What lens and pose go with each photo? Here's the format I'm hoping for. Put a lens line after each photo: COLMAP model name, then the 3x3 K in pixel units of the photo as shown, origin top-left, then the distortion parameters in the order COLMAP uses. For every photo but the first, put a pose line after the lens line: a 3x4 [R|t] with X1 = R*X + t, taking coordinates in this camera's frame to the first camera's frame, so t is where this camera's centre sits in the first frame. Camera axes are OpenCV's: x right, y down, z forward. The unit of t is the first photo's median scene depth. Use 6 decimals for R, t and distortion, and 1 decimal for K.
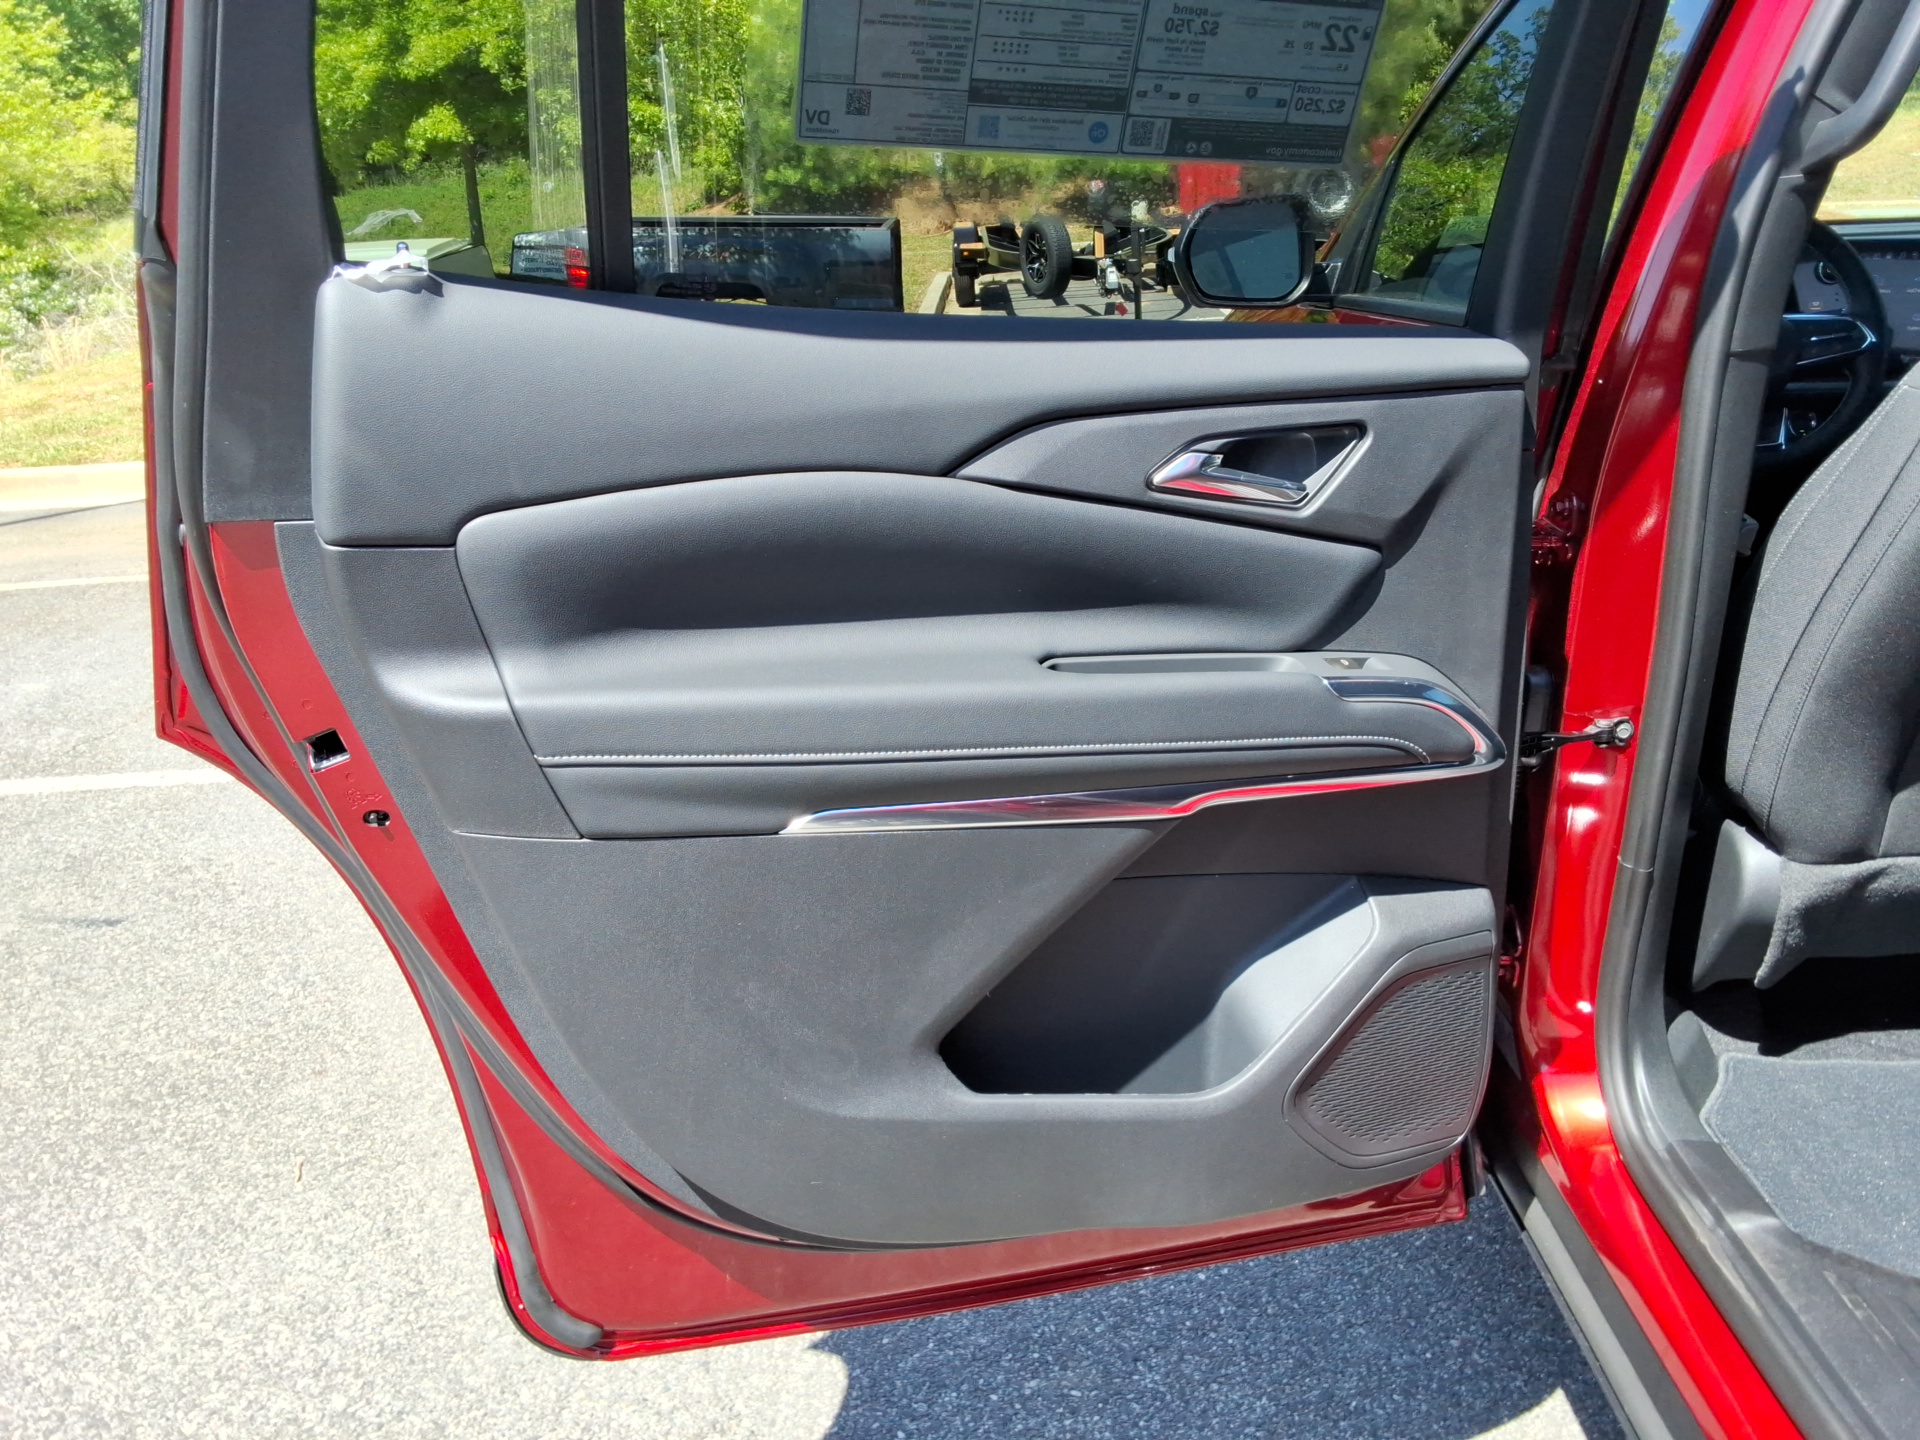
lens RADIAL K [[1553.9, 0, 967.9], [0, 1553.9, 723.2], [0, 0, 1]] dist [0.062177, -0.101163]
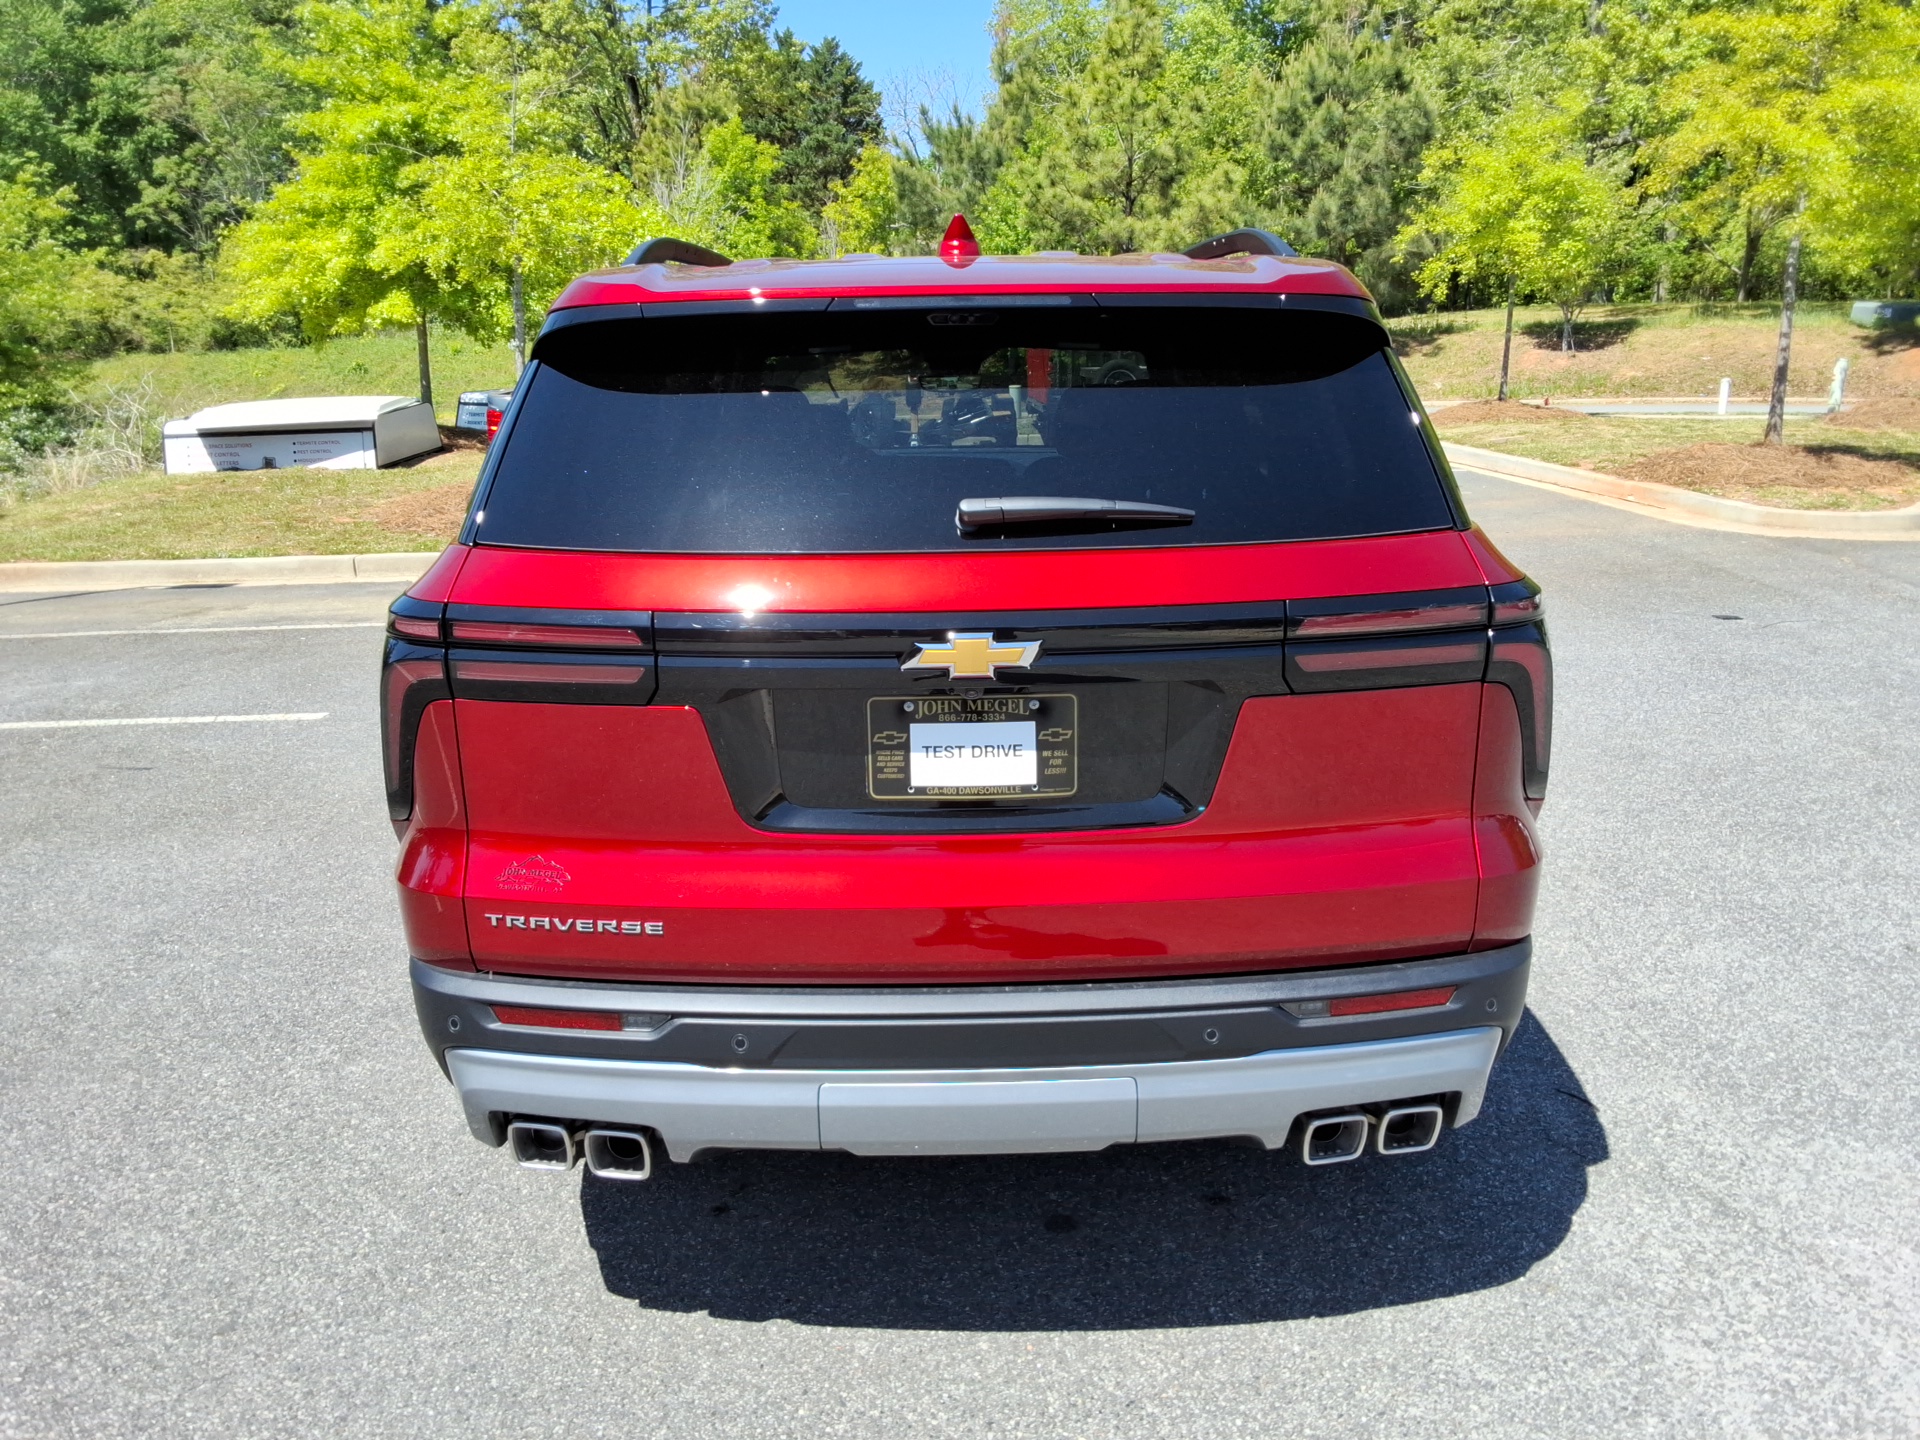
lens RADIAL K [[1553.9, 0, 973.7], [0, 1553.9, 739.5], [0, 0, 1]] dist [0.062177, -0.101163]
pose [[0.999257, 0.026606, 0.027884, 0.083065], [-0.024103, 0.995956, -0.086552, 0.048178], [-0.030074, 0.085816, 0.995857, -0.192166]]
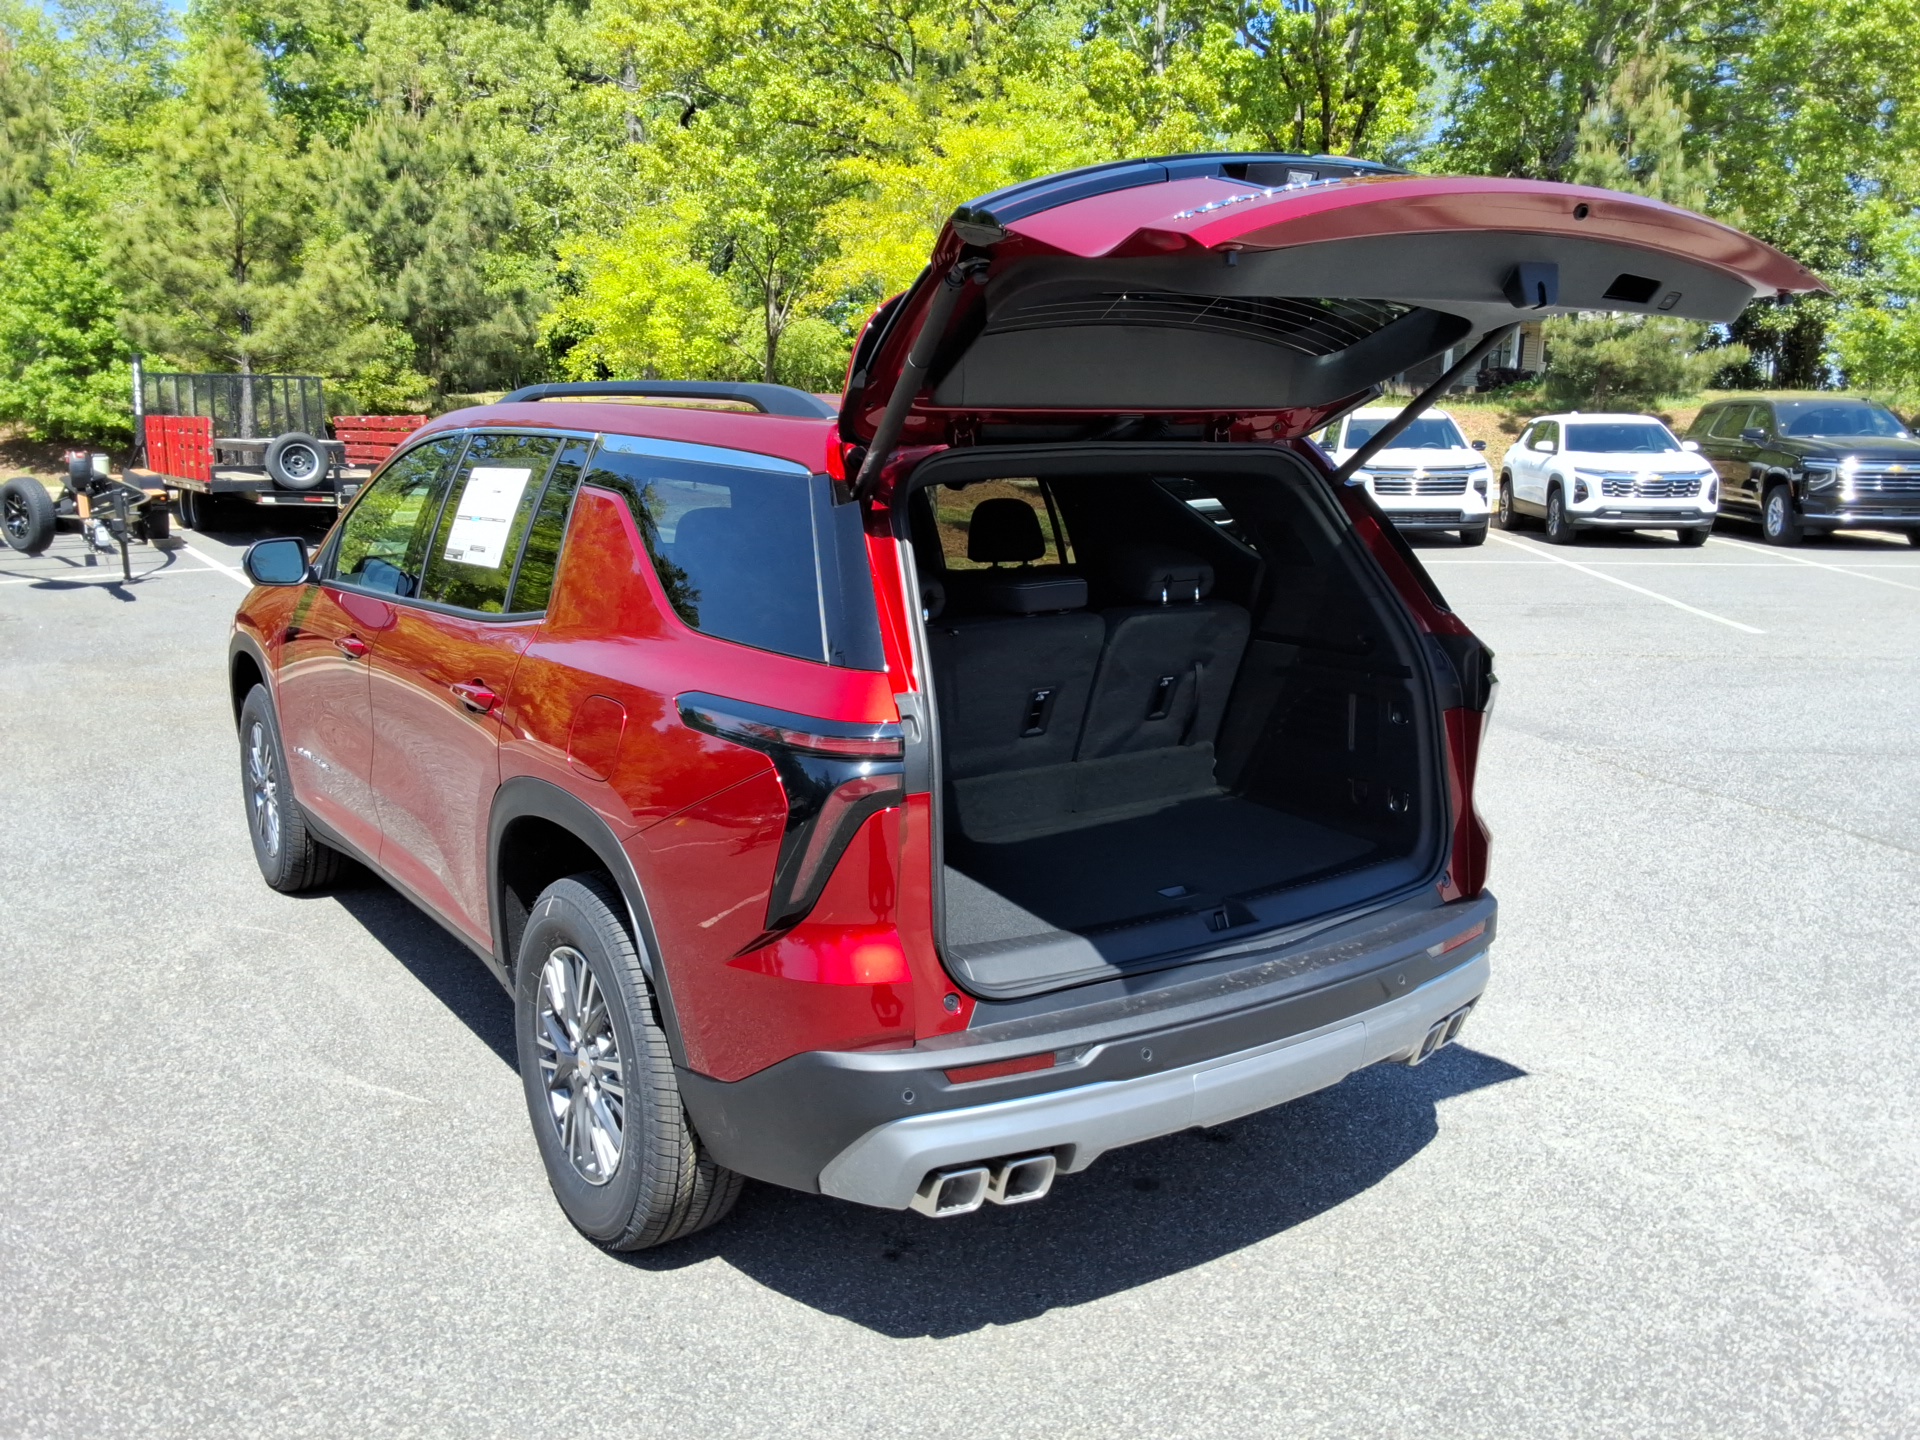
lens RADIAL K [[1553.9, 0, 994.9], [0, 1553.9, 732.1], [0, 0, 1]] dist [0.062177, -0.101163]
pose [[0.807382, -0.062585, 0.586700, -0.044024], [0.146766, 0.984408, -0.096961, 0.041541], [-0.571484, 0.164392, 0.803978, -0.182493]]
